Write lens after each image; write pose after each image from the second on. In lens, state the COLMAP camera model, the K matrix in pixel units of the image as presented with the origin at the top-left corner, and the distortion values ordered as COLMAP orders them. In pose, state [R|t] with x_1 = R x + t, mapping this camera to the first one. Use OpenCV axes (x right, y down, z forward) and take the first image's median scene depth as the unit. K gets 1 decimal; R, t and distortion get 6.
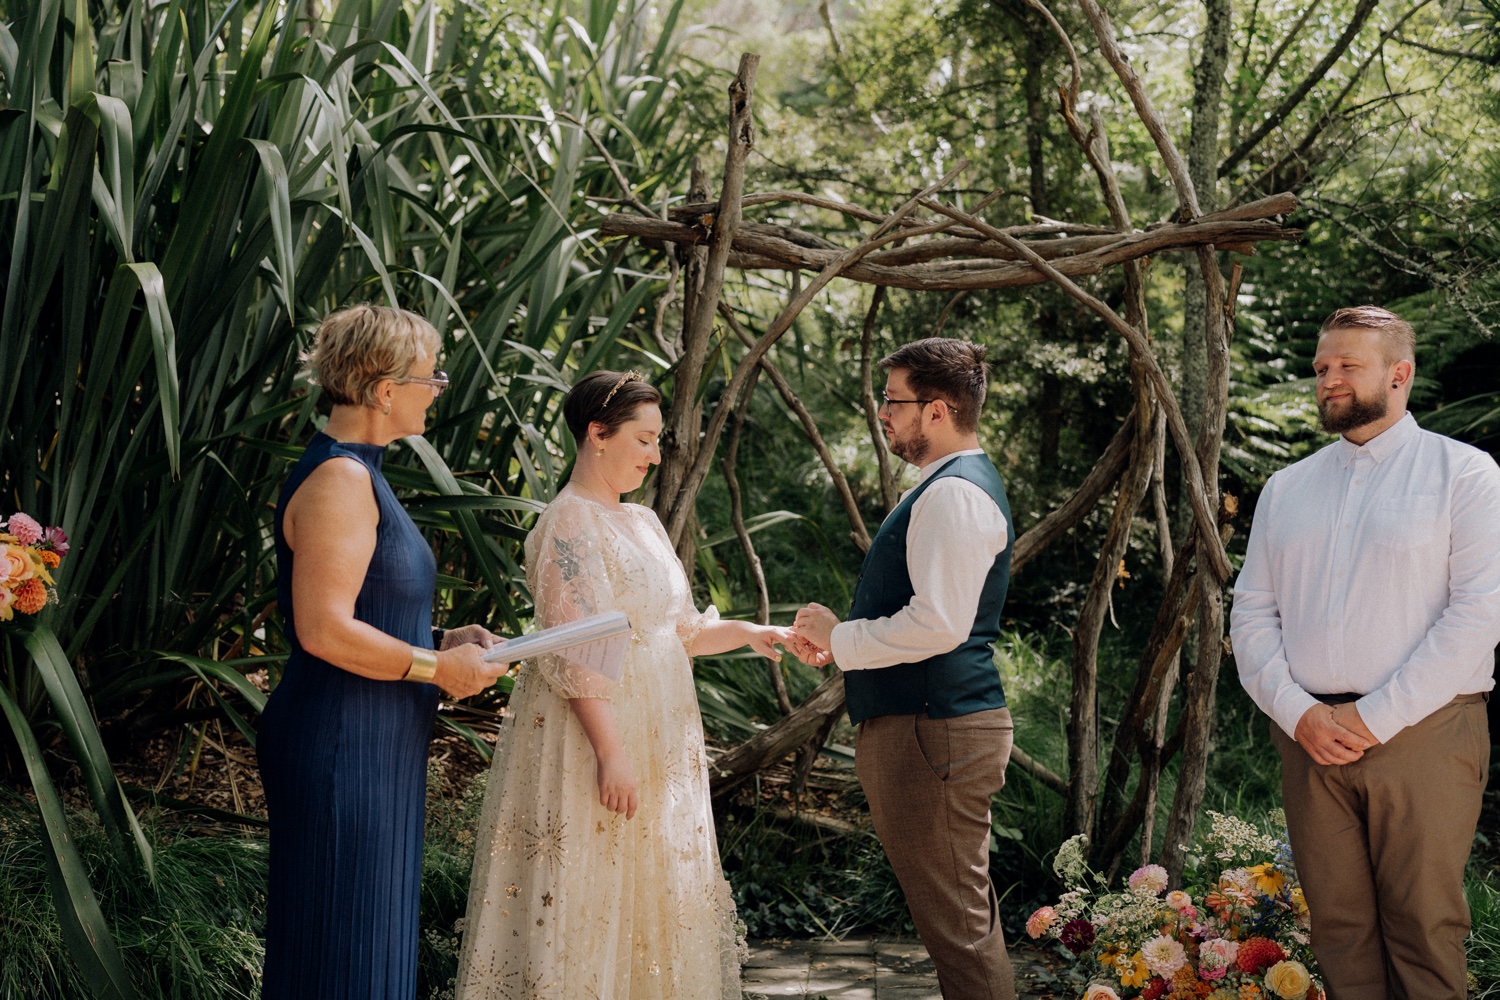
lens RADIAL K [[1659.0, 0, 694.6], [0, 1659.0, 445.9], [0, 0, 1]] dist [-0.007613, -0.004435]
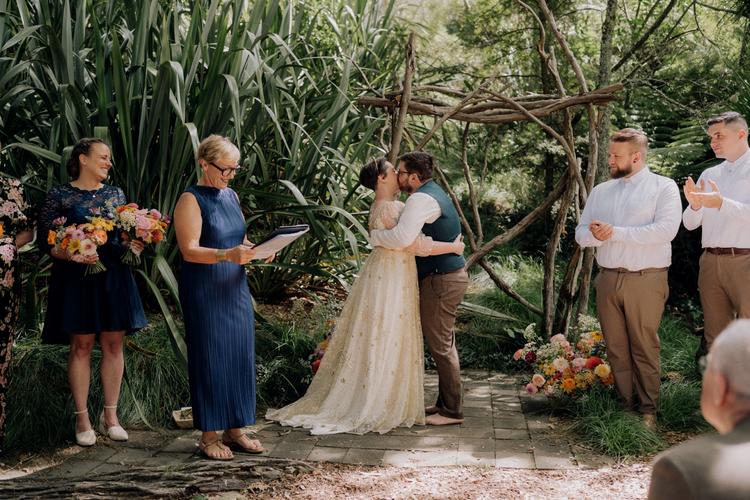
lens RADIAL K [[755.0, 0, 375.0], [0, 755.0, 250.0], [0, 0, 1]] dist [0.000819, -0.005755]
pose [[0.998375, -0.016485, -0.054558, 0.030382], [0.021134, 0.996093, 0.085750, -0.000594], [0.052931, -0.086763, 0.994822, -0.193789]]
